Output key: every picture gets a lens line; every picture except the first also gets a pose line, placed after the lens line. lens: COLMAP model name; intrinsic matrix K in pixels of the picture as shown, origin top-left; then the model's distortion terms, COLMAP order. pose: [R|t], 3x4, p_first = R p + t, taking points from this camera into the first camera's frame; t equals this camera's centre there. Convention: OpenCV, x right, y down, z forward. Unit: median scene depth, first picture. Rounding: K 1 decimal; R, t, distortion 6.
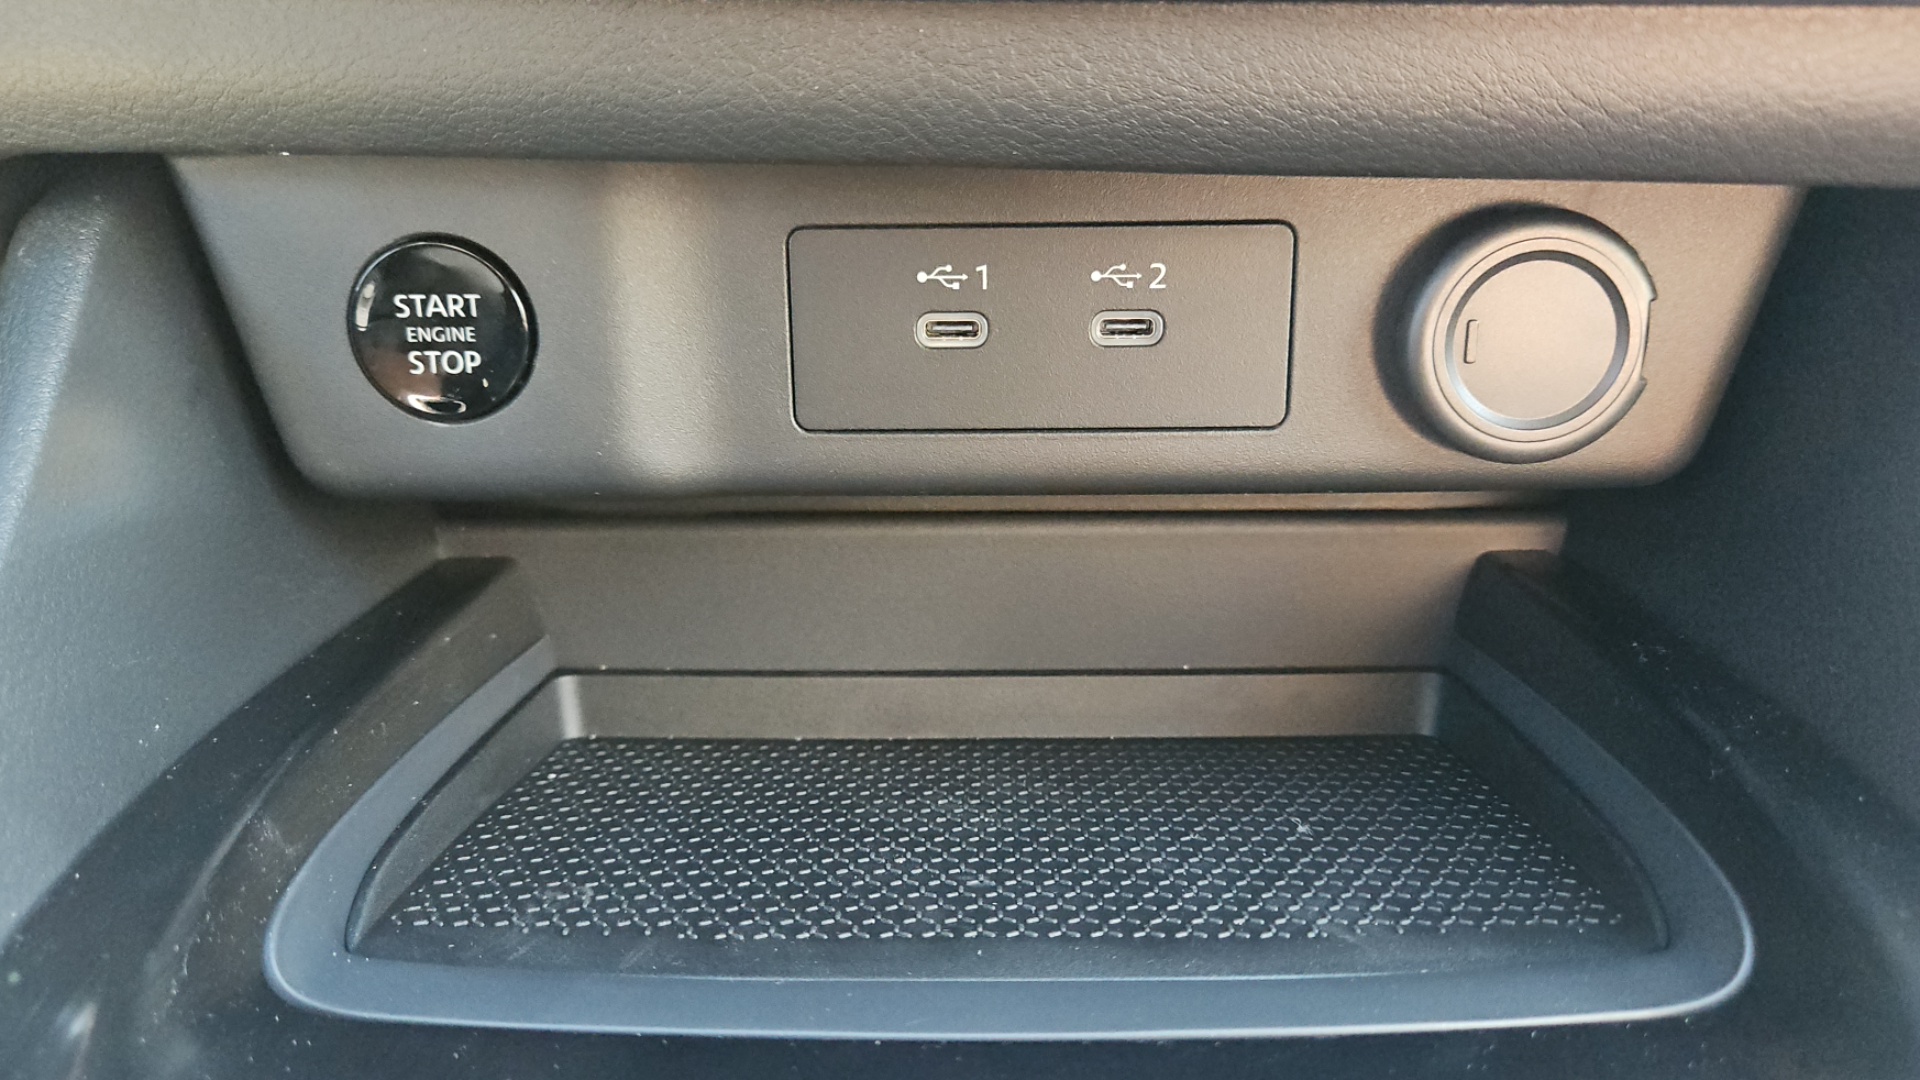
lens RADIAL K [[1458.1, 0, 960.0], [0, 1458.1, 540.0], [0, 0, 1]] dist [0.065078, -0.079256]
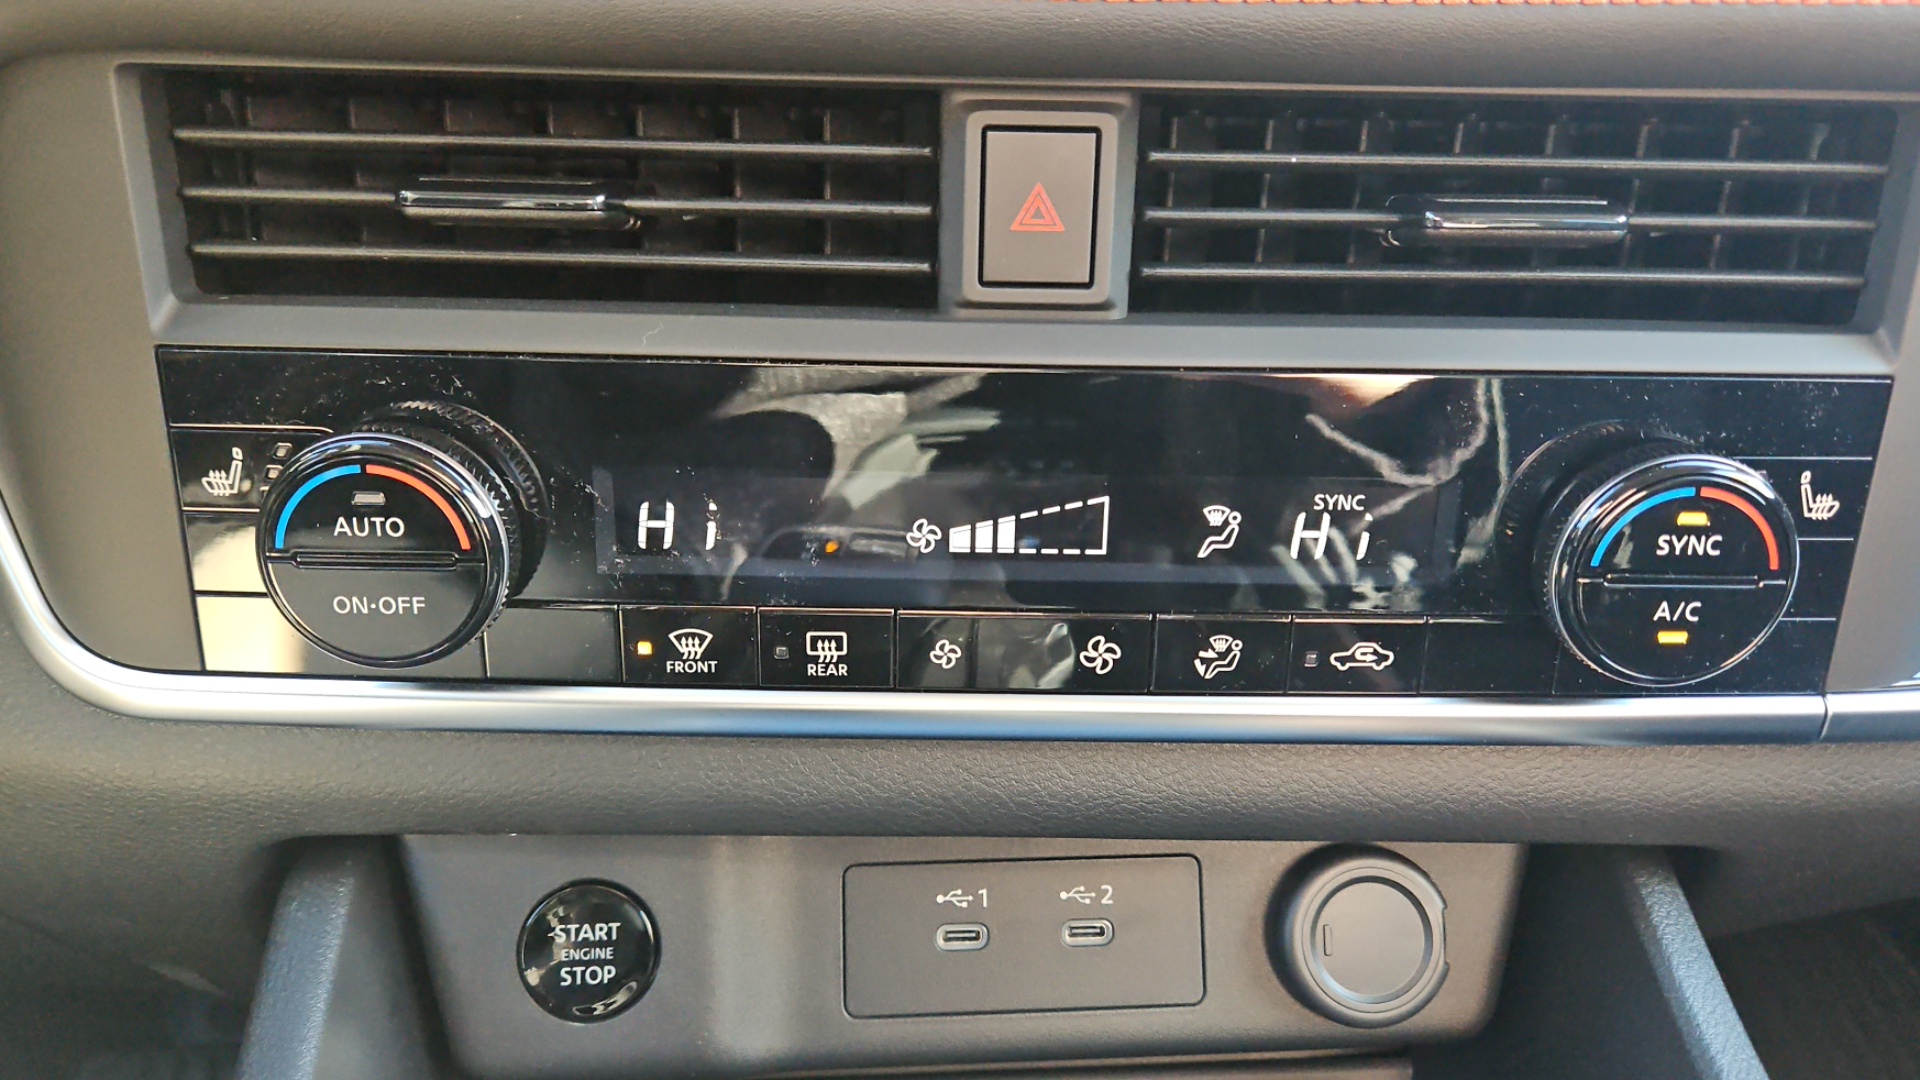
lens RADIAL K [[1458.1, 0, 960.0], [0, 1458.1, 540.0], [0, 0, 1]] dist [0.065078, -0.079256]
pose [[0.994259, 0.002494, 0.106974, -0.158280], [0.034102, 0.940214, -0.338873, -0.028551], [-0.101423, 0.340575, 0.934731, -0.423611]]
